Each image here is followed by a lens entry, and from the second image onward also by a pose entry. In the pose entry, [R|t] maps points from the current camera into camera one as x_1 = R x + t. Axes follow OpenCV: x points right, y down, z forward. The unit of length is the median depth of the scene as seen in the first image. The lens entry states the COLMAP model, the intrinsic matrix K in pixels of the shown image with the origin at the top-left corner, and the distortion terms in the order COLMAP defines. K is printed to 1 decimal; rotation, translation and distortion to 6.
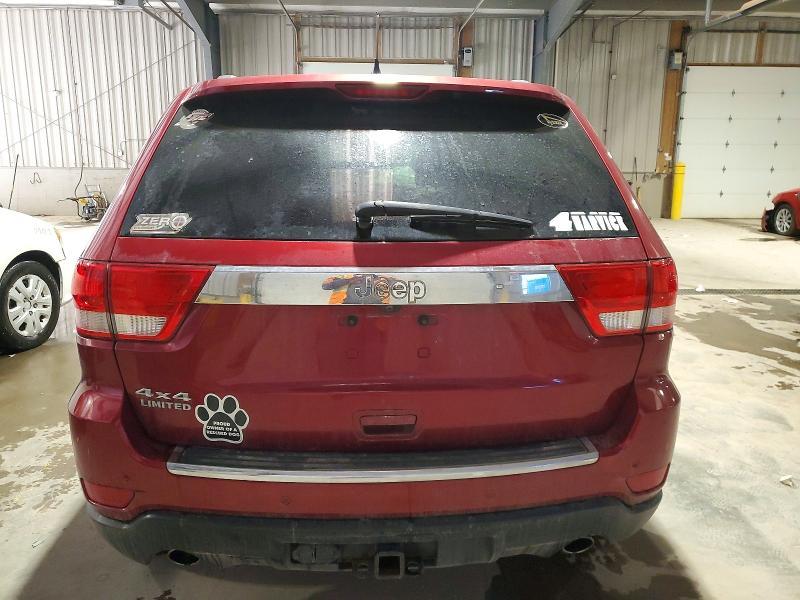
lens RADIAL K [[638.2, 0, 397.5], [0, 638.2, 298.3], [0, 0, 1]] dist [0.013582, 0.013389]
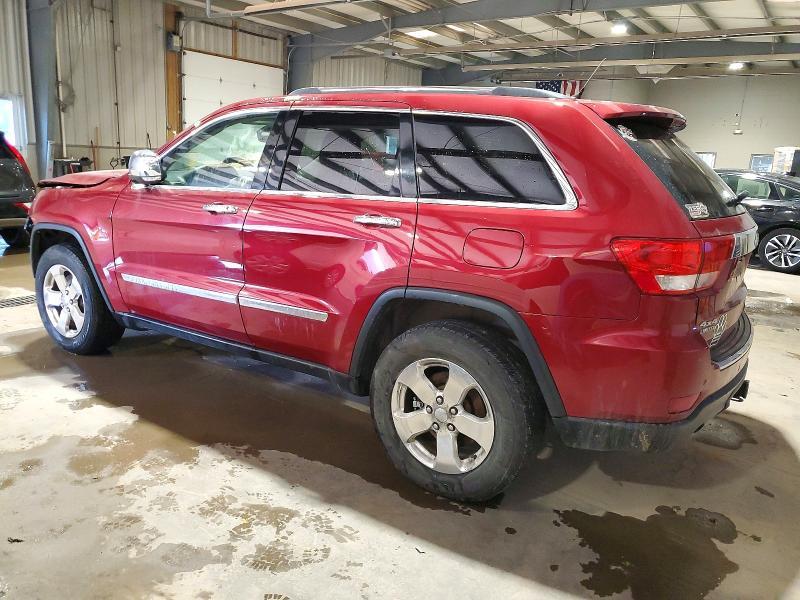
lens RADIAL K [[638.2, 0, 400.6], [0, 638.2, 297.6], [0, 0, 1]] dist [0.013582, 0.013389]
pose [[0.587811, -0.156434, 0.793730, -0.250284], [0.123029, 0.987000, 0.103413, -0.019271], [-0.799589, 0.036865, 0.599415, 0.083588]]
